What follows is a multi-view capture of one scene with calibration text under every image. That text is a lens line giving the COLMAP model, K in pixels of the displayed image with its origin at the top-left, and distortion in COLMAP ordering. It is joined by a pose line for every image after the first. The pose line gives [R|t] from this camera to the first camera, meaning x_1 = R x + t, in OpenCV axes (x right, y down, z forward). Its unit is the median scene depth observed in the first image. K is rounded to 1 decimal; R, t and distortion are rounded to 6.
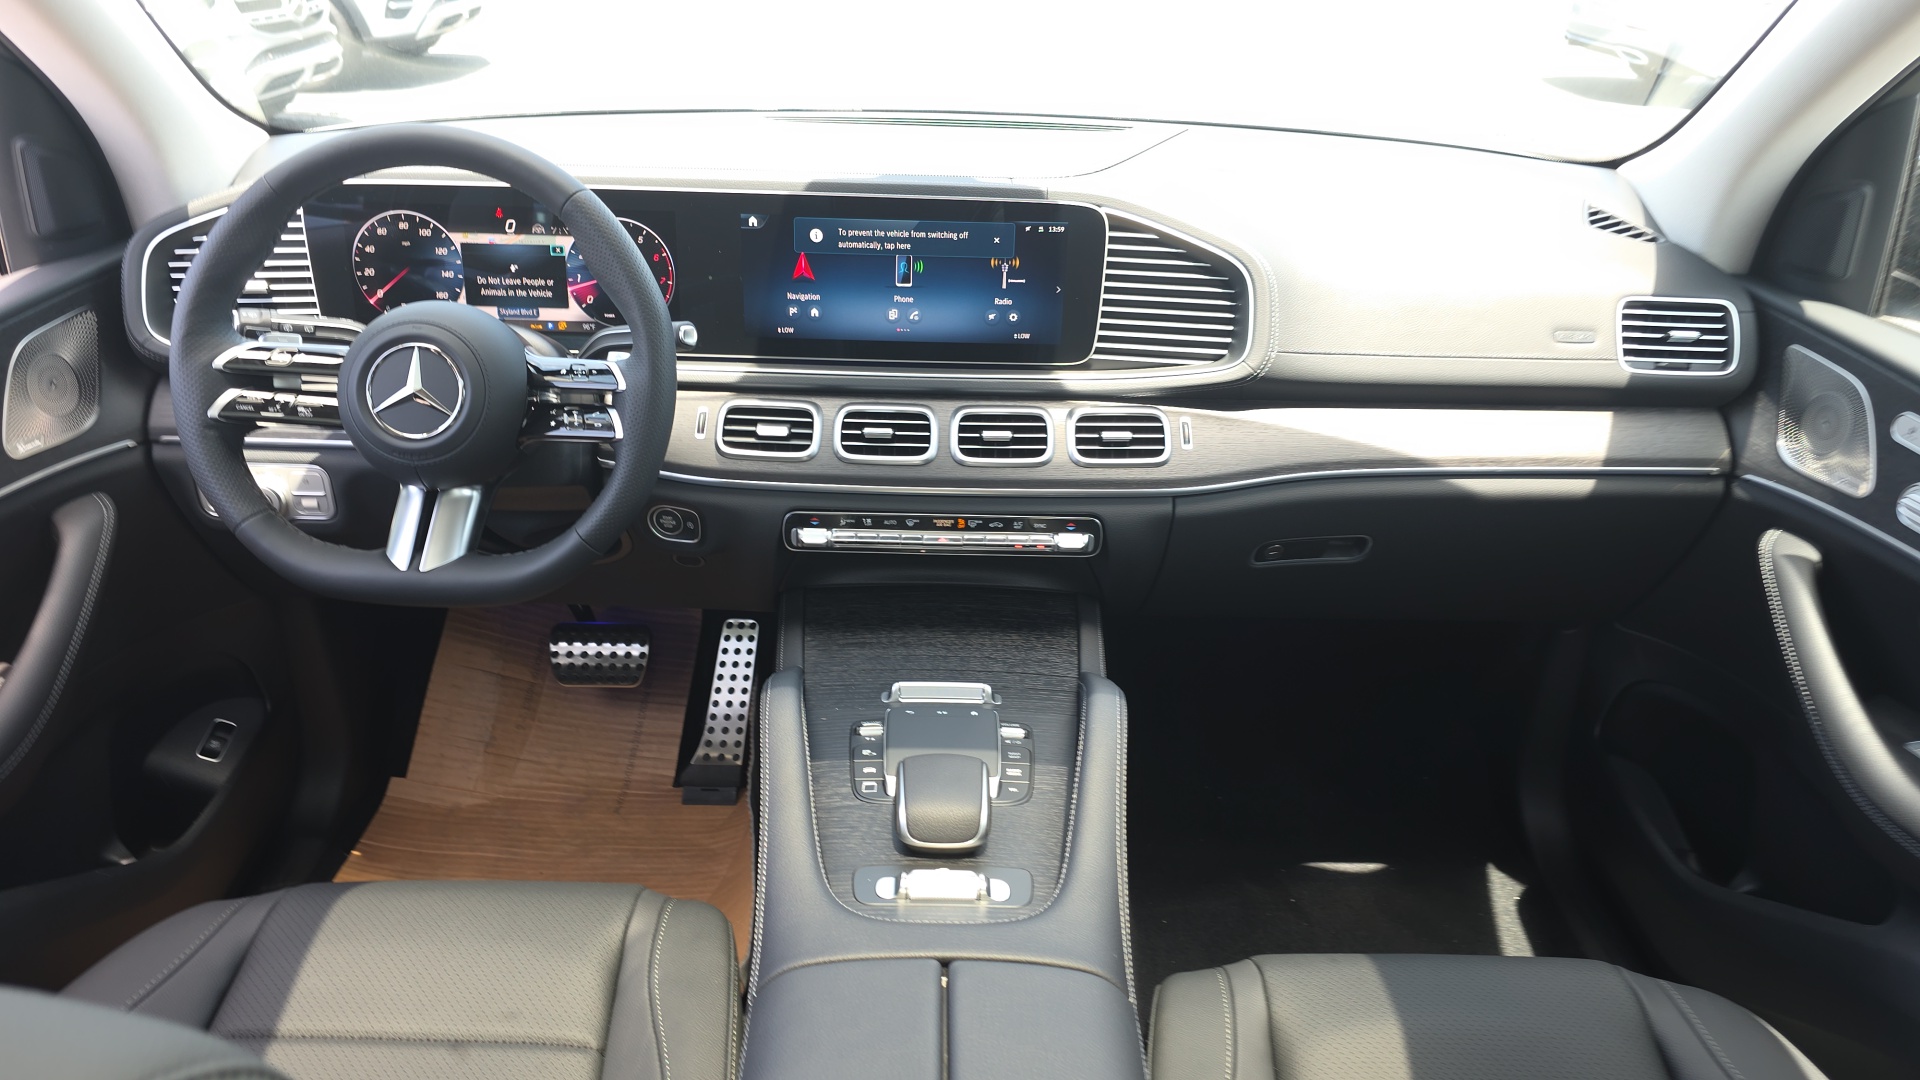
lens RADIAL K [[1304.0, 0, 954.3], [0, 1304.0, 540.6], [0, 0, 1]] dist [0.057492, -0.063868]
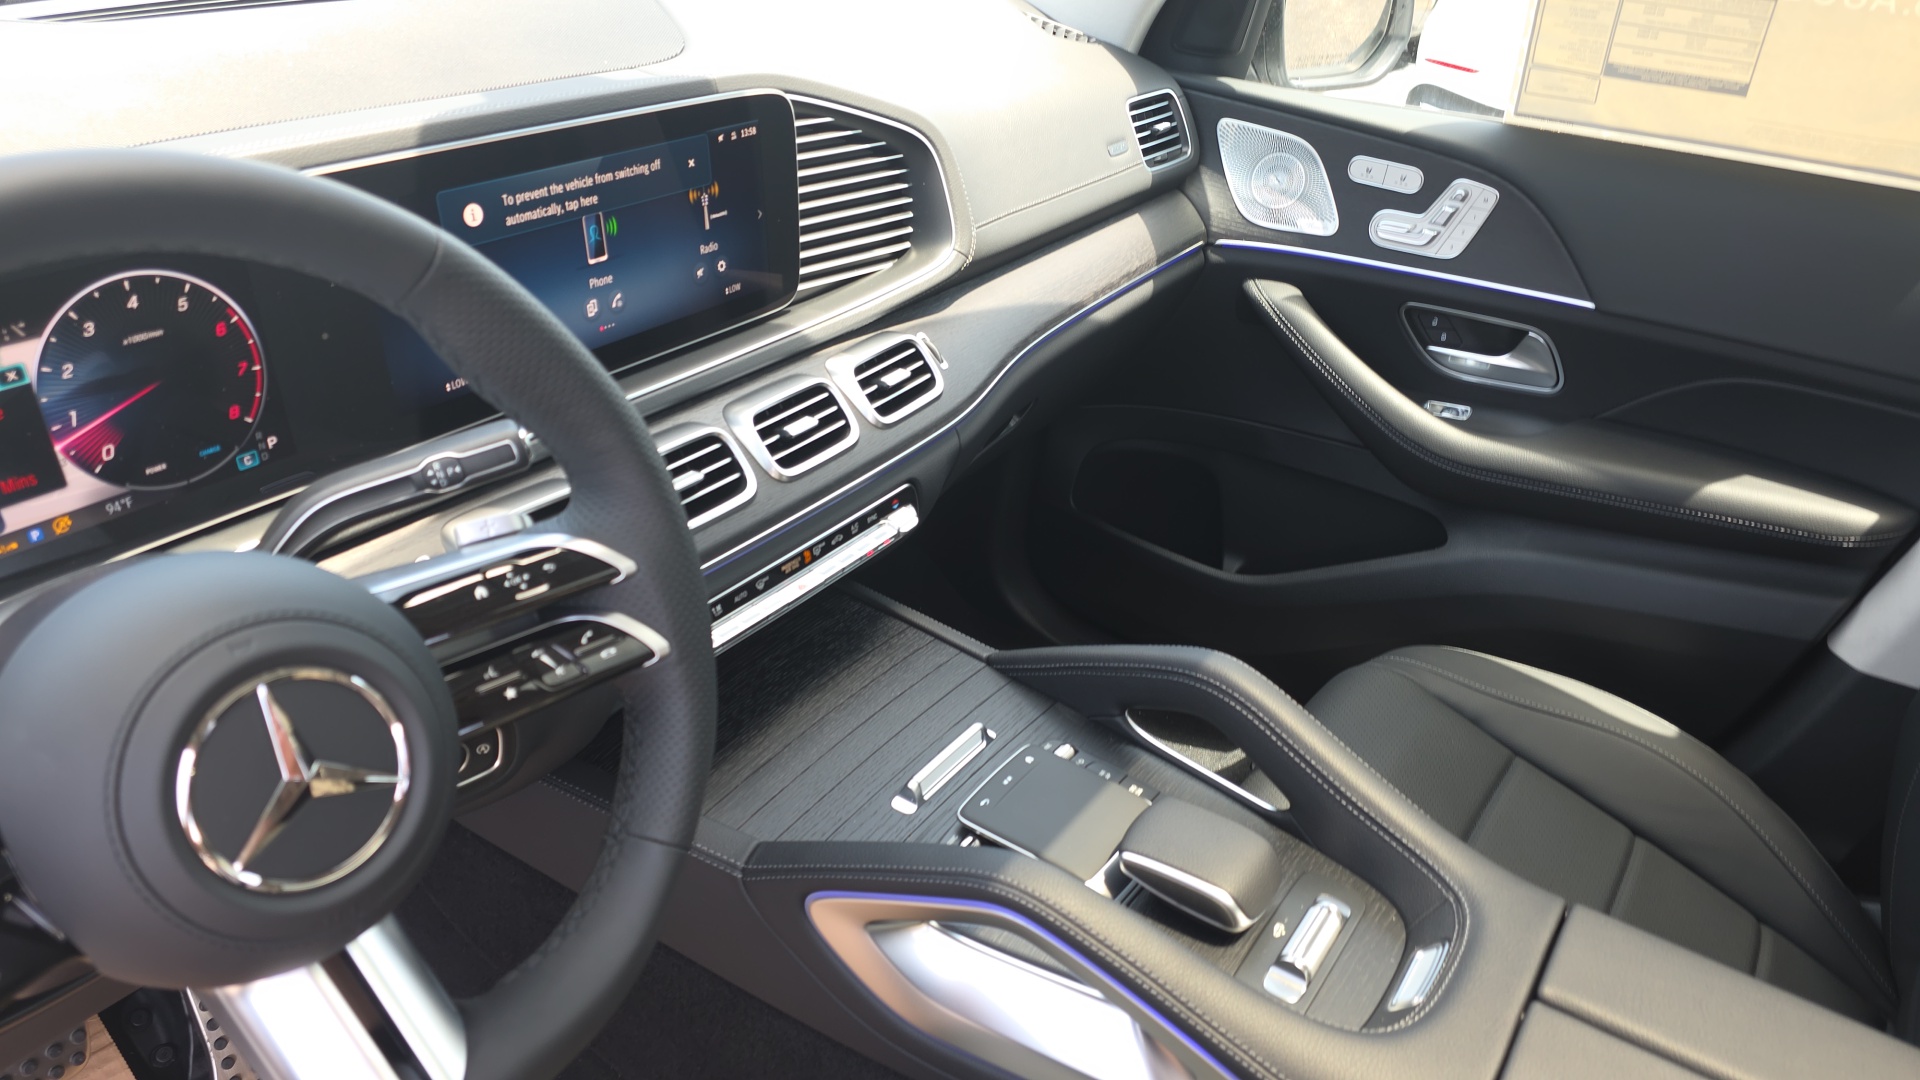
lens RADIAL K [[1304.0, 0, 951.2], [0, 1304.0, 571.6], [0, 0, 1]] dist [0.057492, -0.063868]
pose [[0.577830, -0.418812, 0.700506, -0.463833], [0.297979, 0.907306, 0.296656, -0.198123], [-0.759817, 0.037319, 0.649066, 0.452199]]
